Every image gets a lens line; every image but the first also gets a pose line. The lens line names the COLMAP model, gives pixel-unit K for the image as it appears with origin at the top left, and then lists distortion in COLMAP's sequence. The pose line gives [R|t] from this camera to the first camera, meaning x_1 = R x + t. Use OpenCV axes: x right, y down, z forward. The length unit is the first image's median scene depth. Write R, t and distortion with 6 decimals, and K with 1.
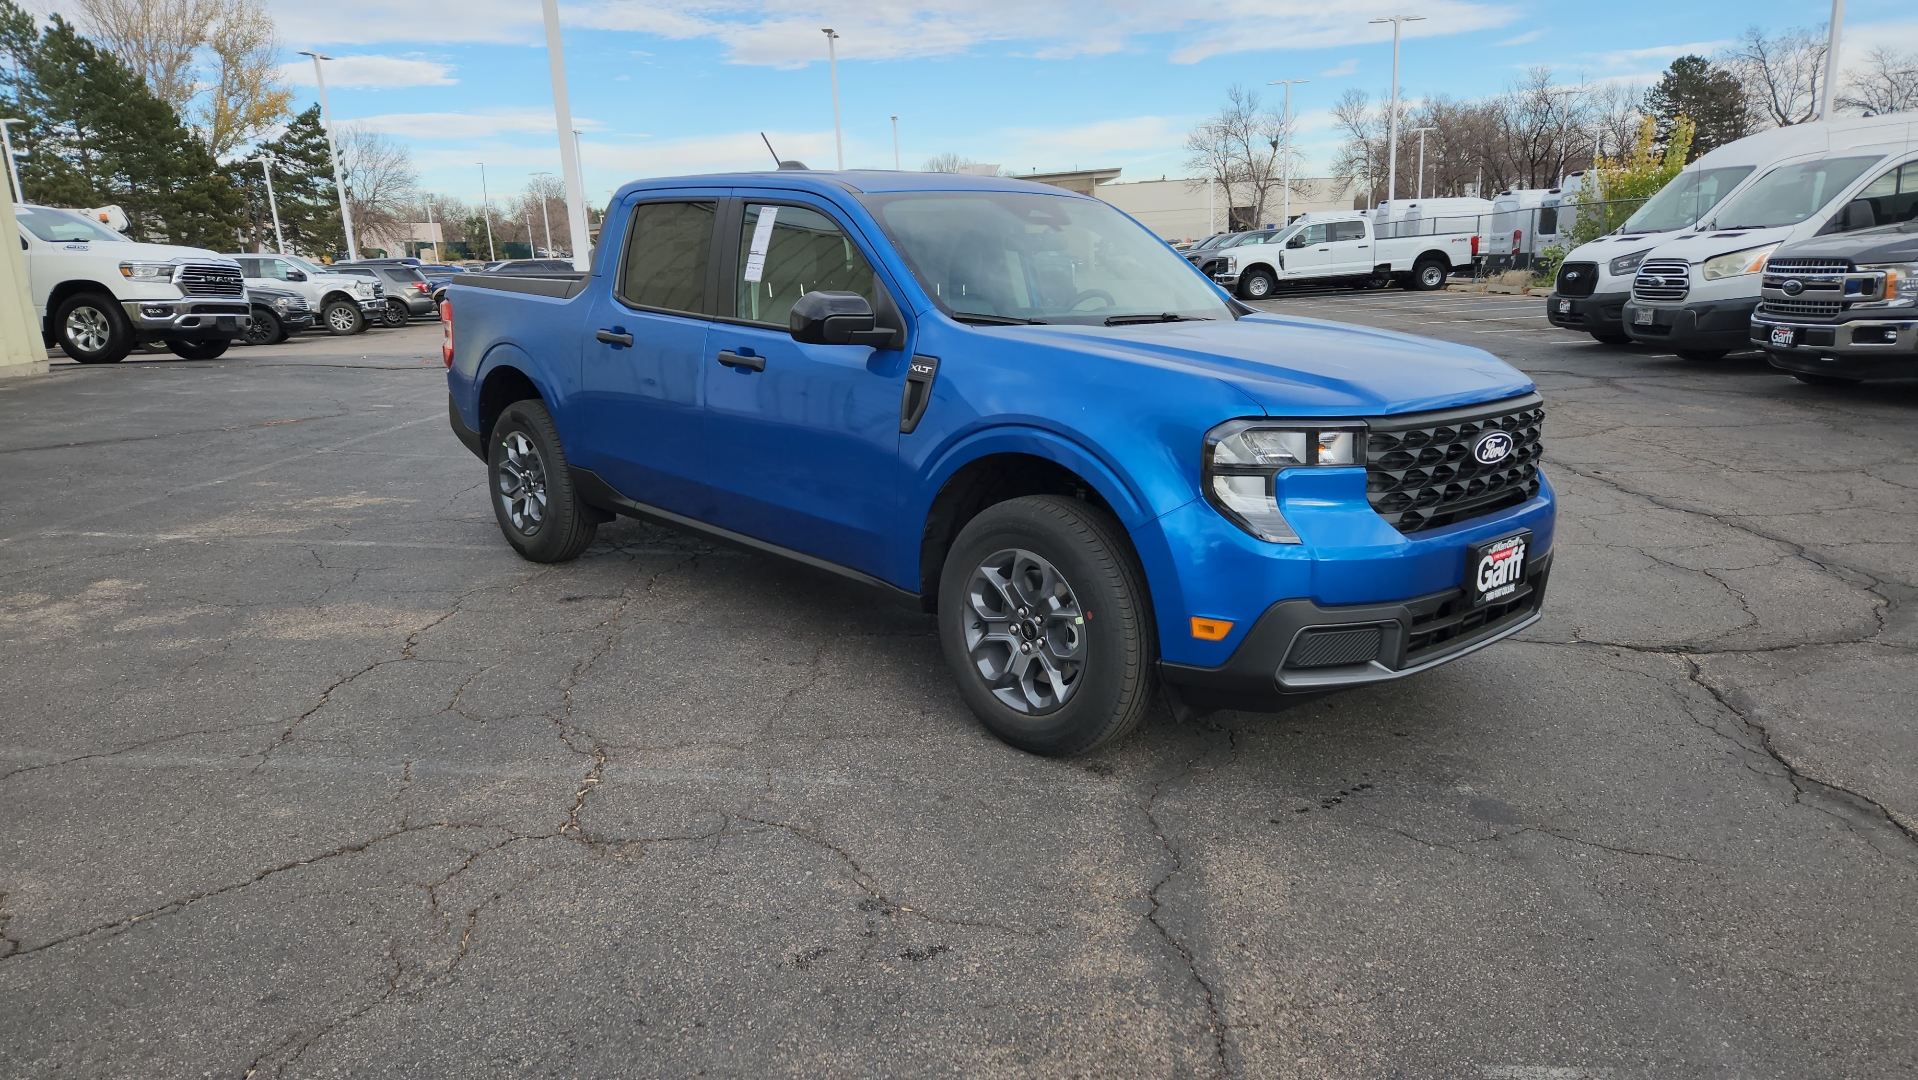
lens RADIAL K [[1243.1, 0, 927.0], [0, 1243.1, 540.5], [0, 0, 1]] dist [0.066454, -0.055122]
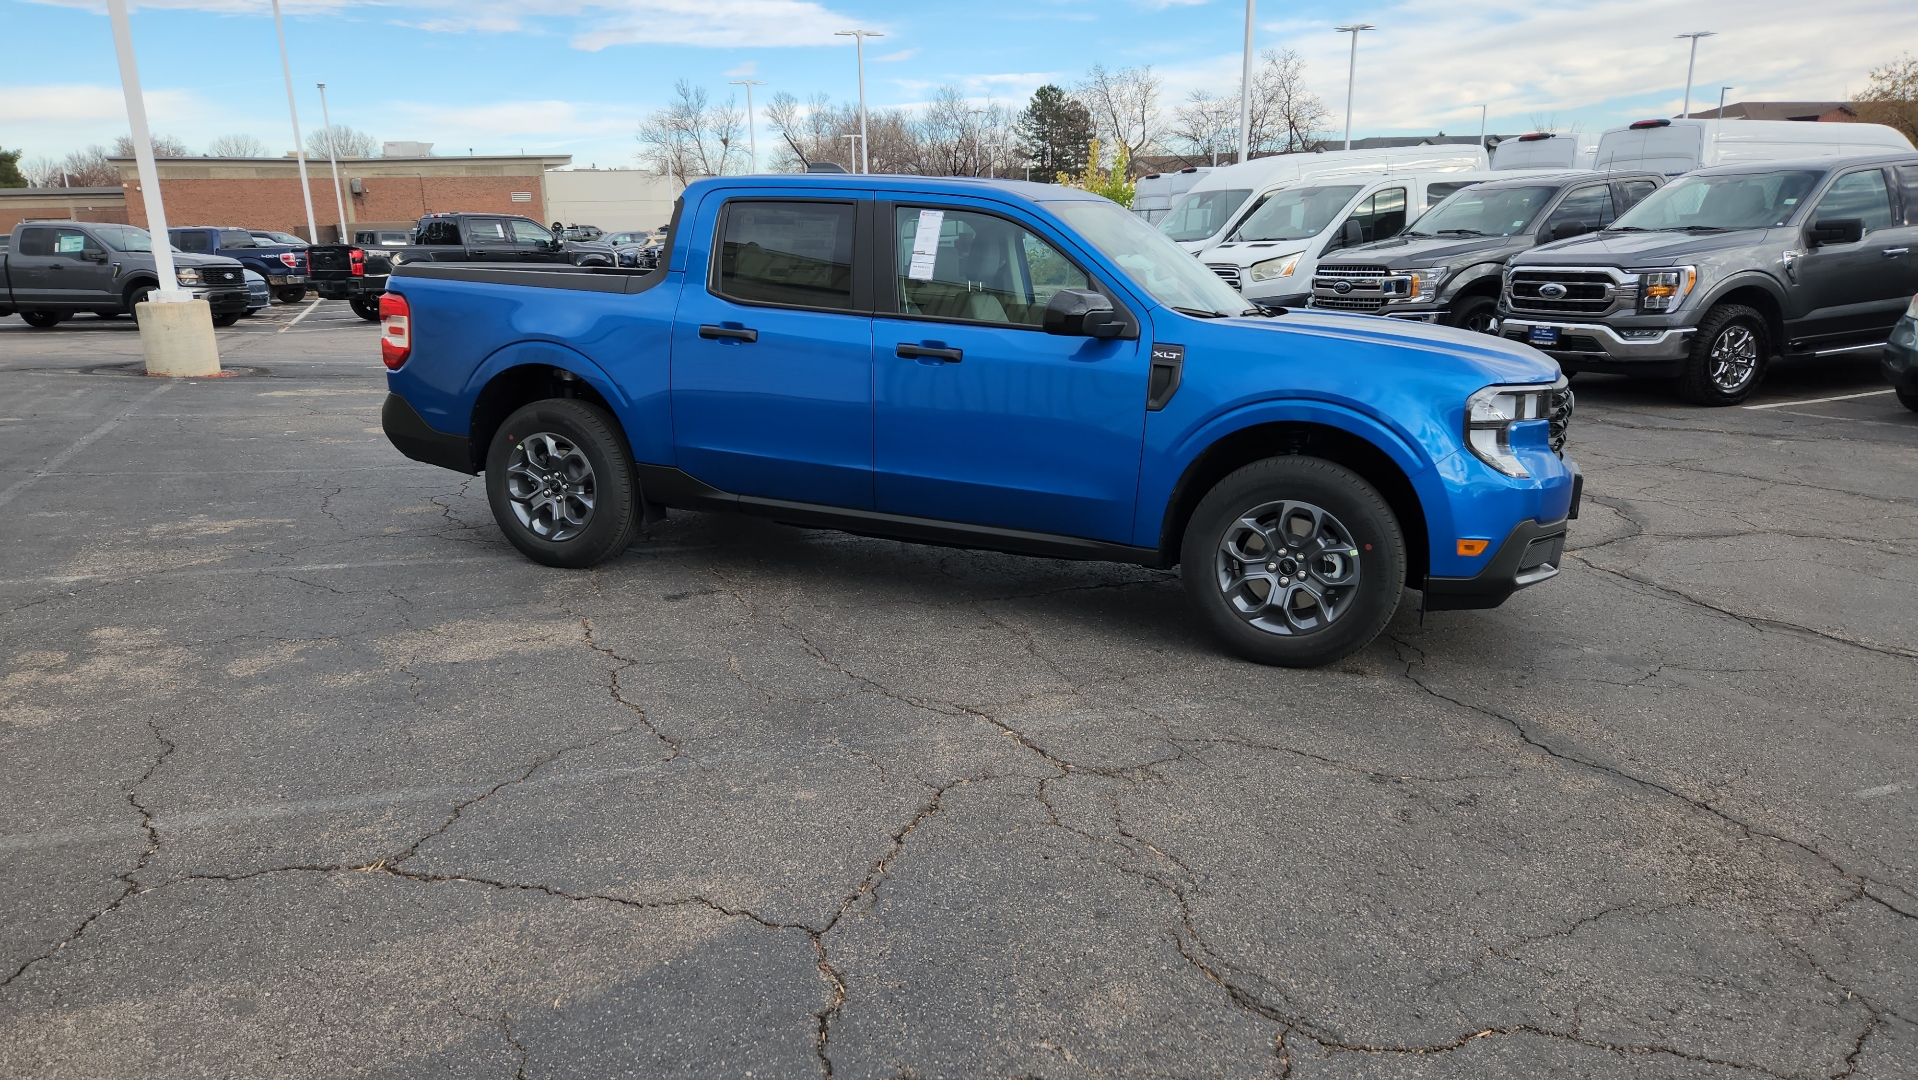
lens RADIAL K [[1244.4, 0, 917.2], [0, 1244.4, 537.1], [0, 0, 1]] dist [0.070982, -0.055510]
pose [[0.911668, -0.075879, 0.403861, -0.264156], [0.074556, 0.997035, 0.019025, -0.002749], [-0.404107, 0.012766, 0.914623, 0.007157]]
